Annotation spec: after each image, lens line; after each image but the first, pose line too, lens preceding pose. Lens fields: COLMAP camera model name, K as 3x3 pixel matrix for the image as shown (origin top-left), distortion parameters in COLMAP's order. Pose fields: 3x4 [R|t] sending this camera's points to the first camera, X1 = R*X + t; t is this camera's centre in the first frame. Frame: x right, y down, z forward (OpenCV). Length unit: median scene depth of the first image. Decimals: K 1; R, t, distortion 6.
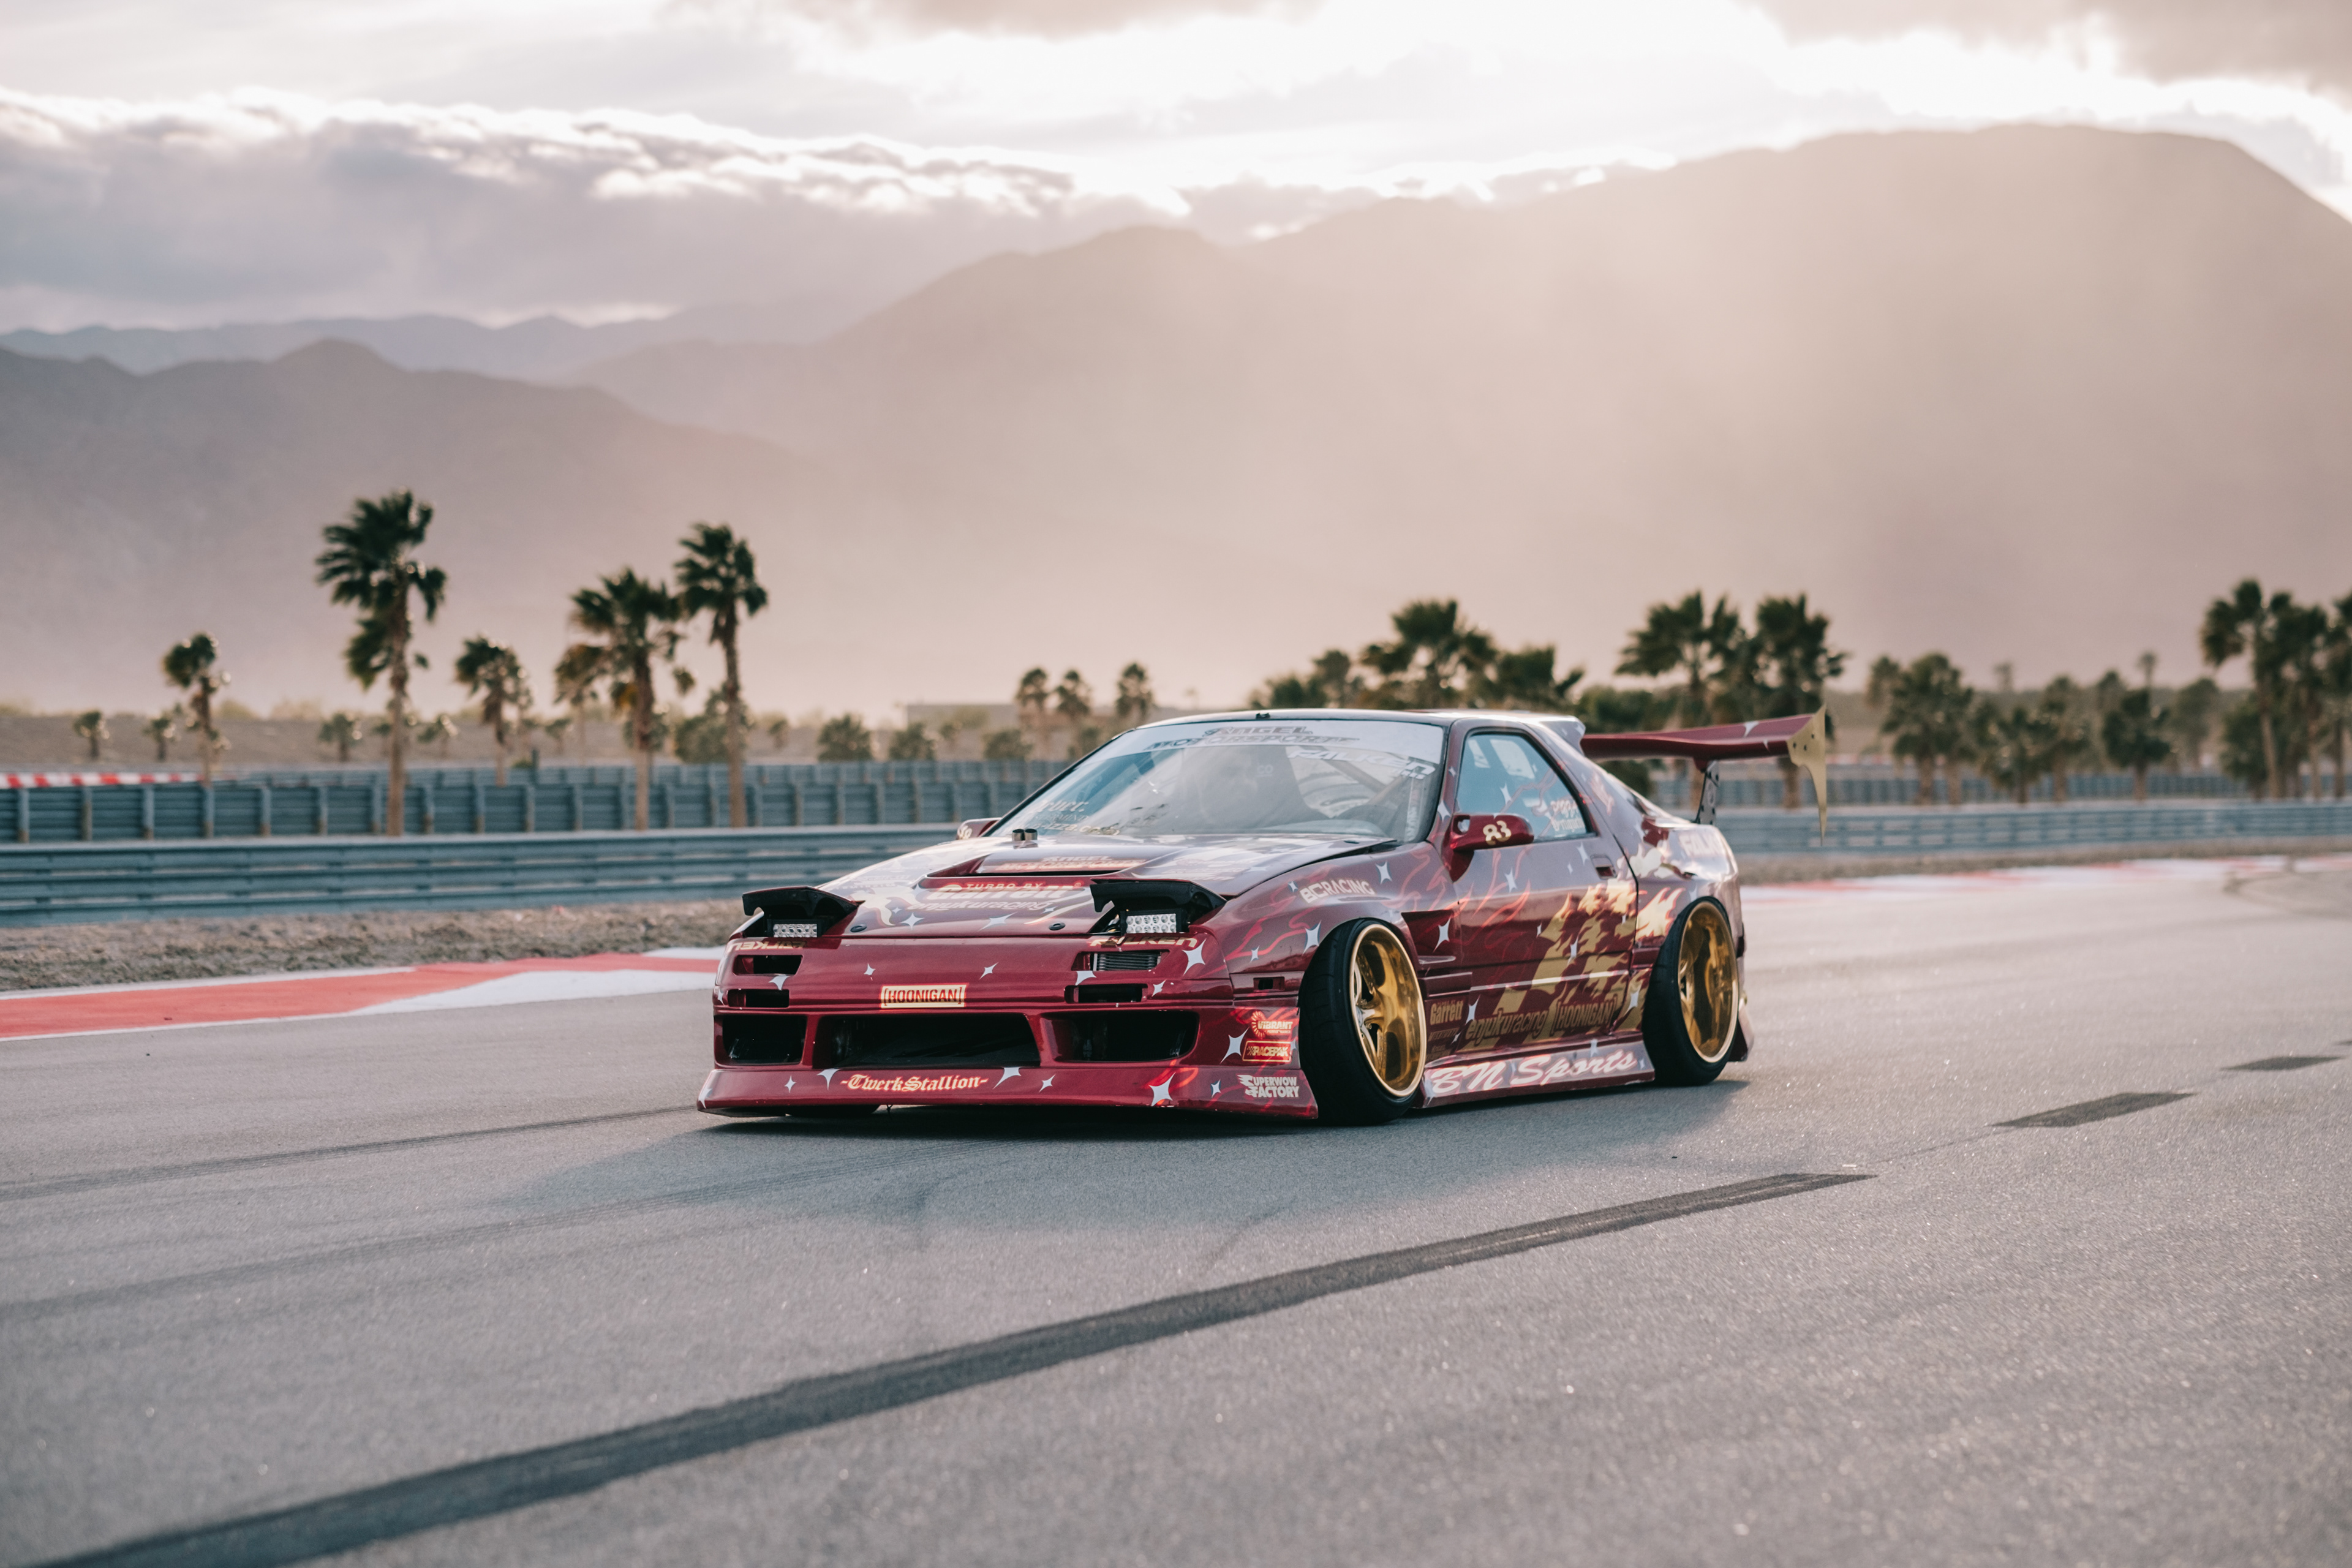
lens RADIAL K [[5729.3, 0, 1179.5], [0, 5729.3, 780.8], [0, 0, 1]] dist [0.044487, 0.000000]
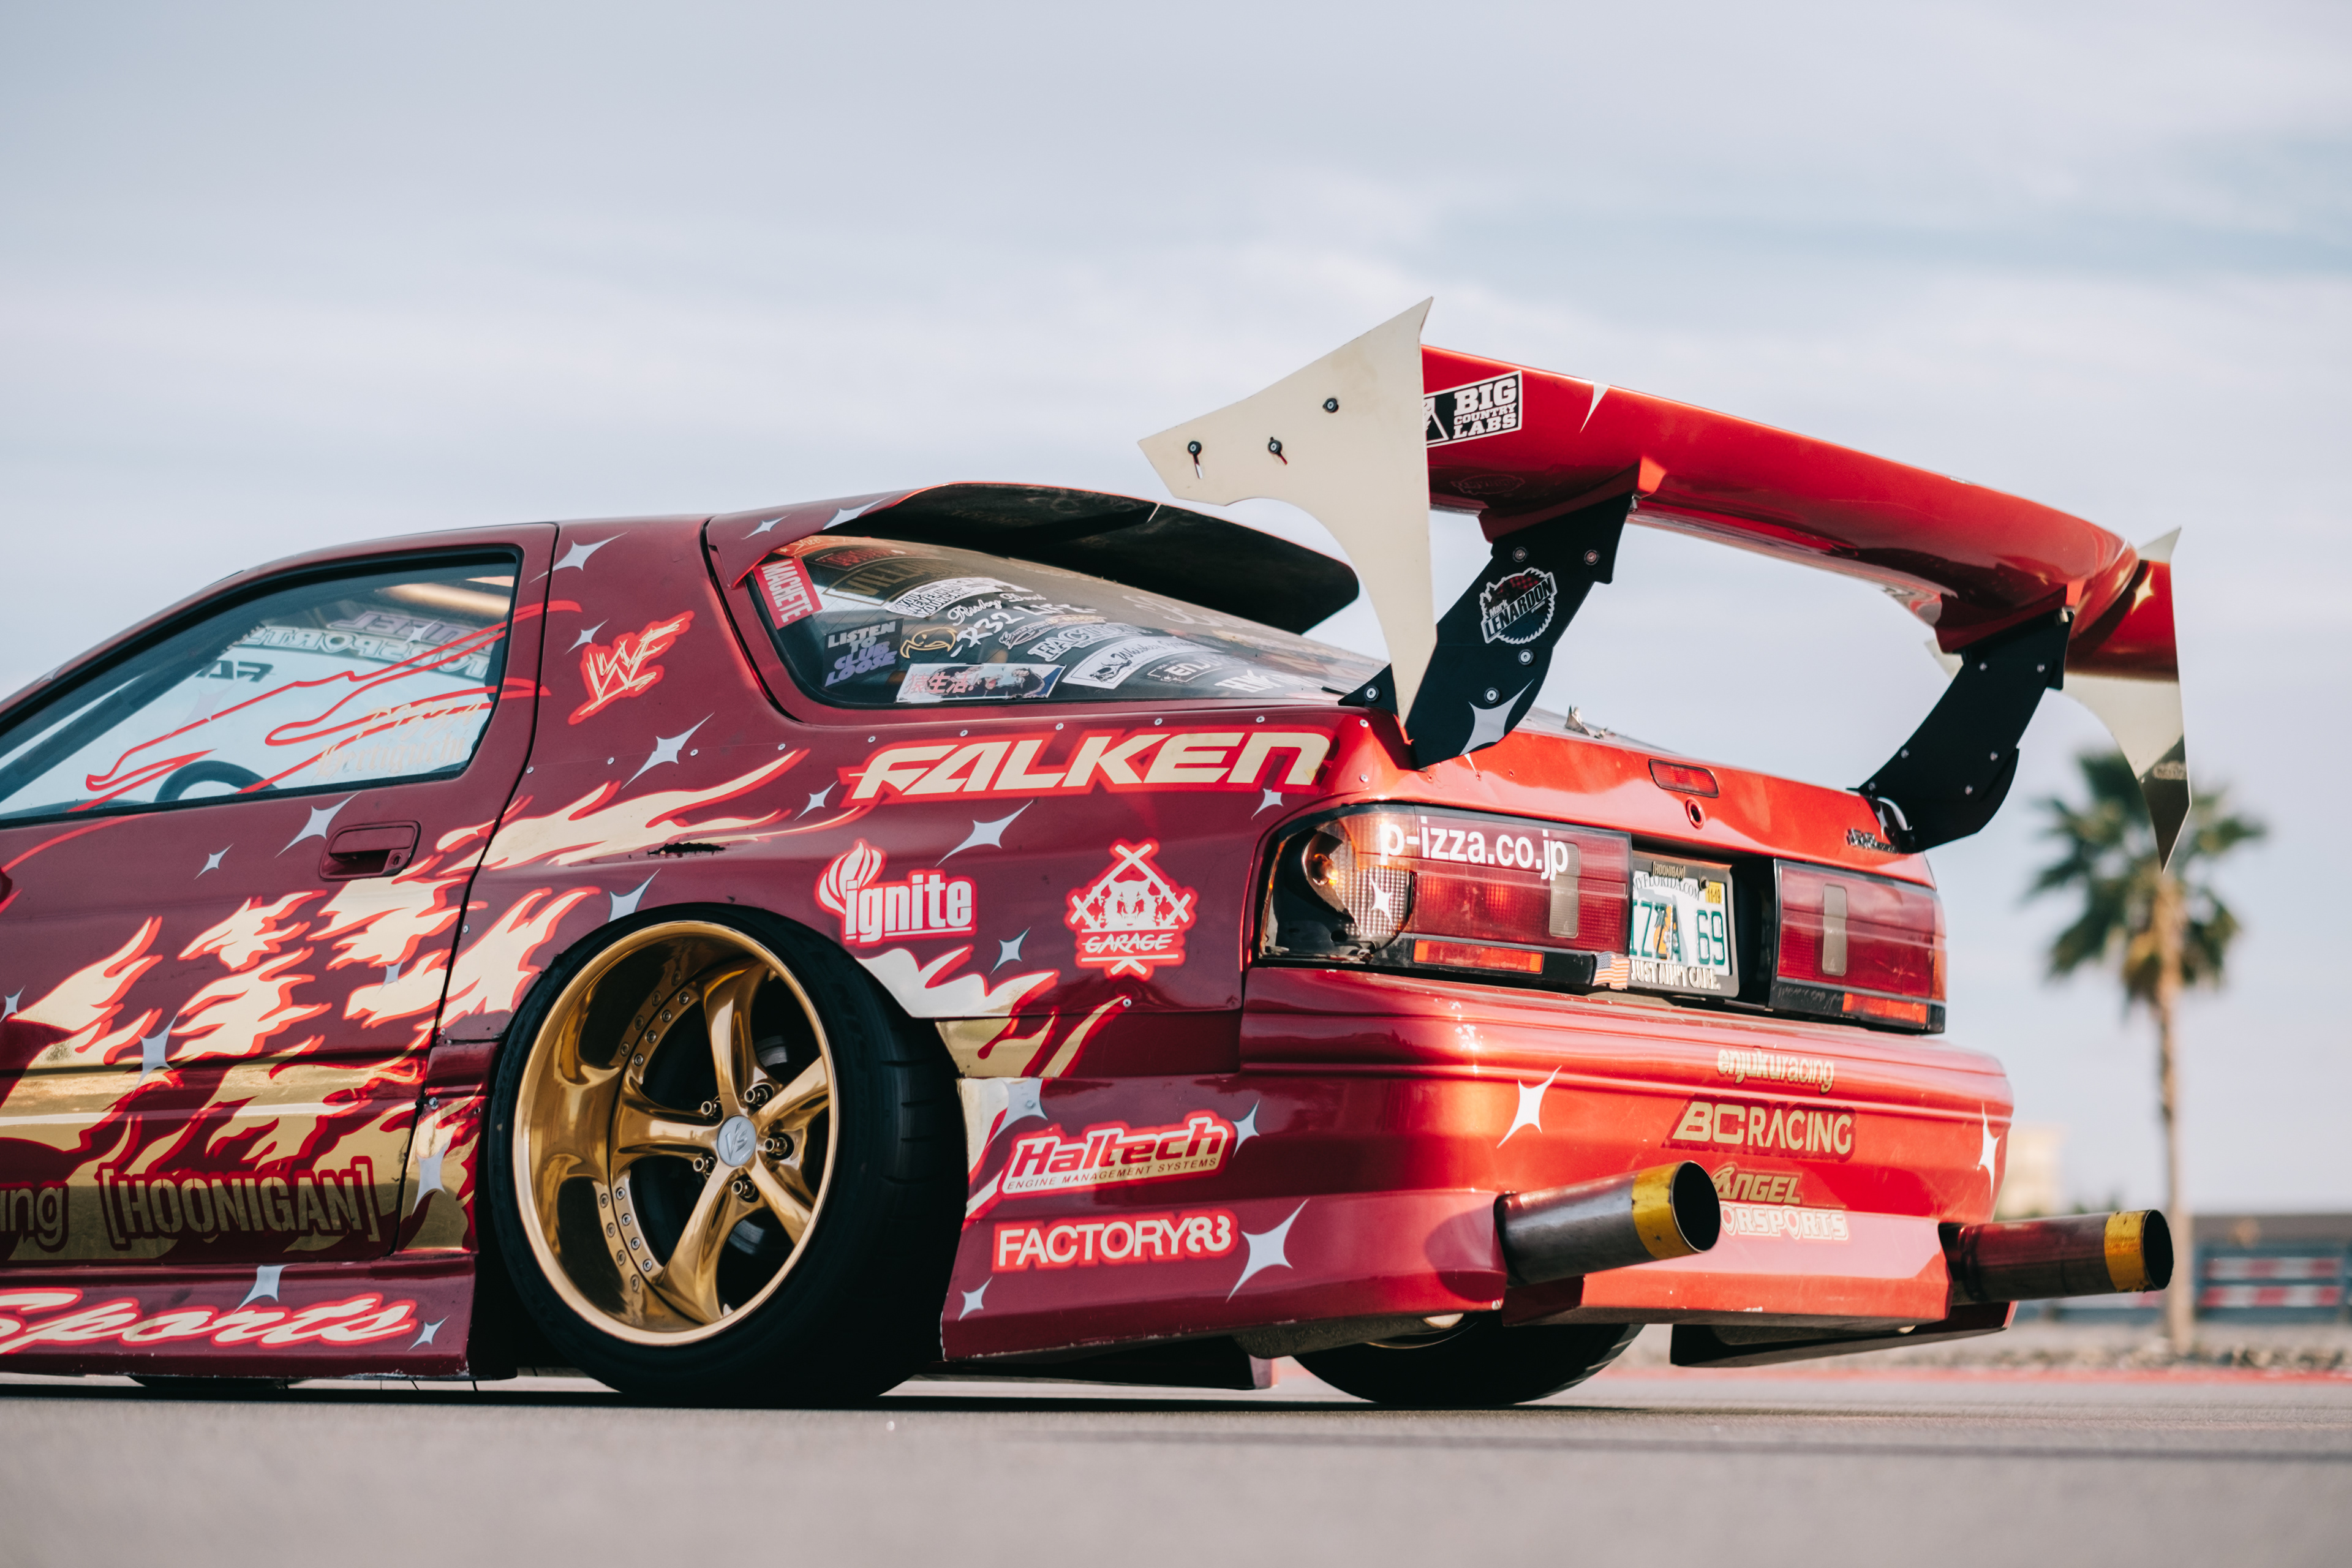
lens RADIAL K [[5729.3, 0, 1163.5], [0, 5729.3, 790.5], [0, 0, 1]] dist [0.044487, 0.000000]
pose [[-0.164544, -0.090007, -0.982255, 0.490553], [-0.000438, 0.995835, -0.091178, 0.050305], [0.986370, -0.014573, -0.163898, 1.167023]]
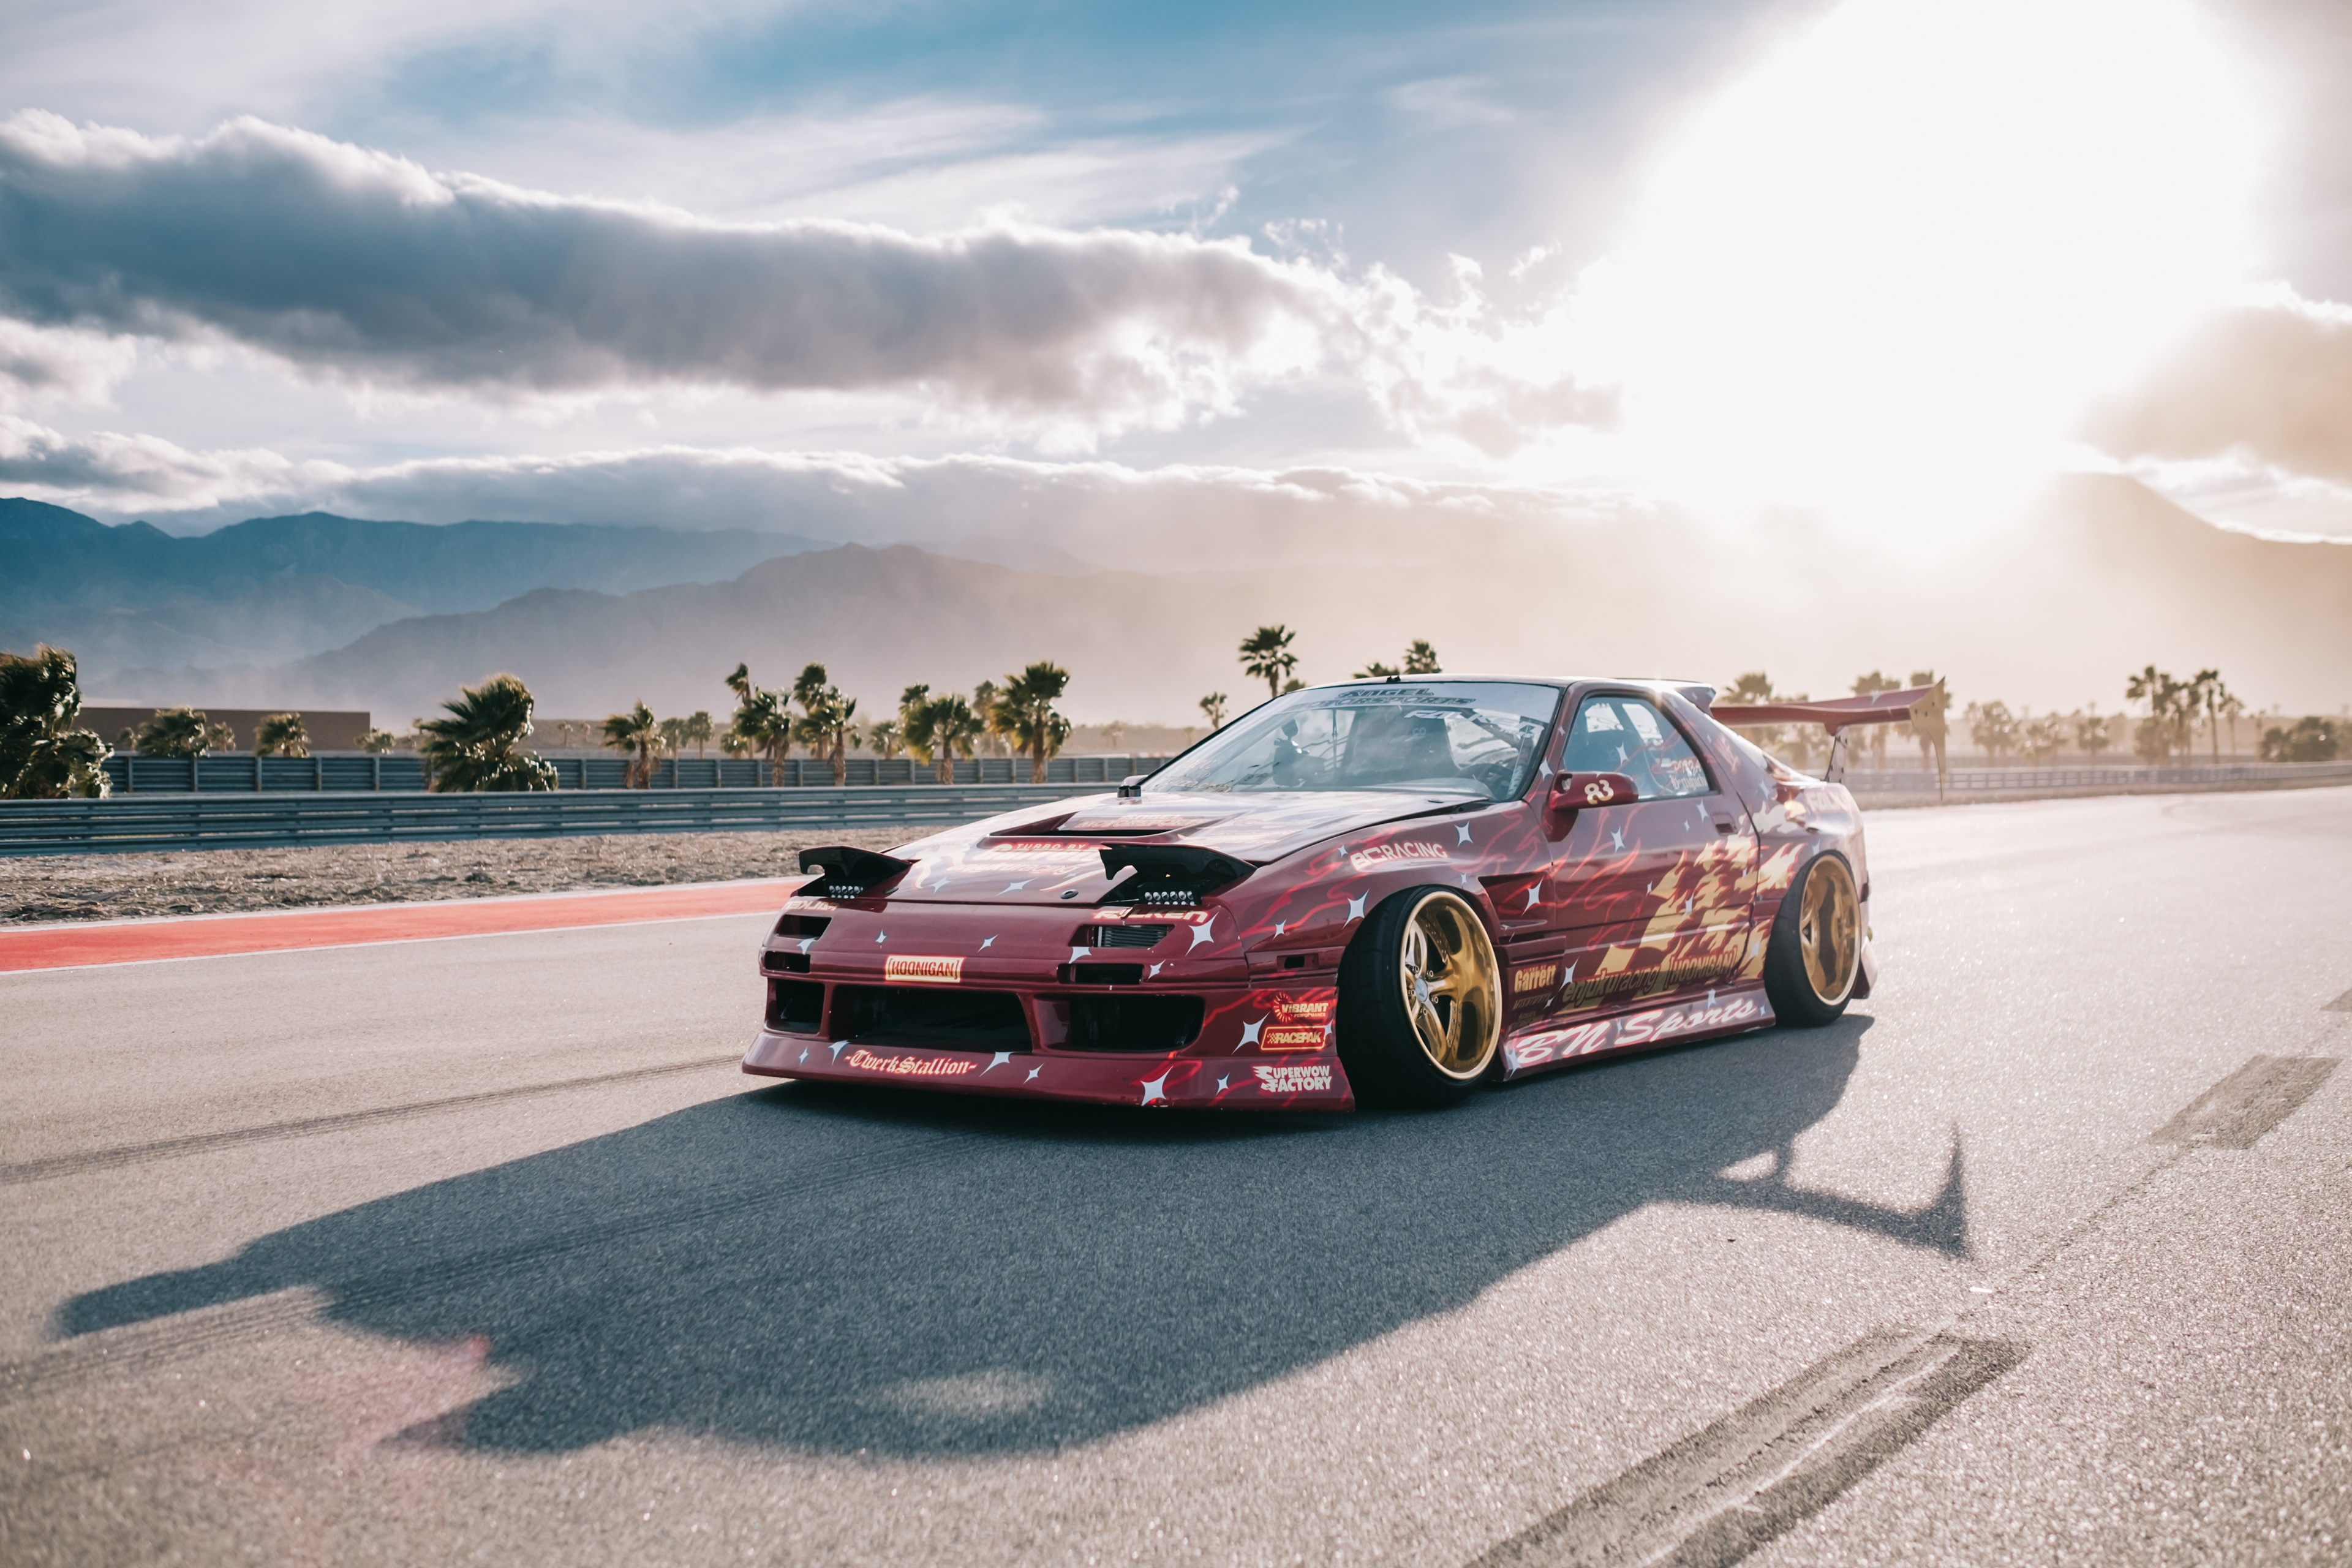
lens RADIAL K [[2387.6, 0, 1178.4], [0, 2387.6, 786.8], [0, 0, 1]] dist [-0.002278, 0.000000]
pose [[0.980530, 0.004657, -0.196316, 0.064173], [-0.002172, 0.999915, 0.012874, 0.003024], [0.196359, -0.012197, 0.980456, 0.574445]]
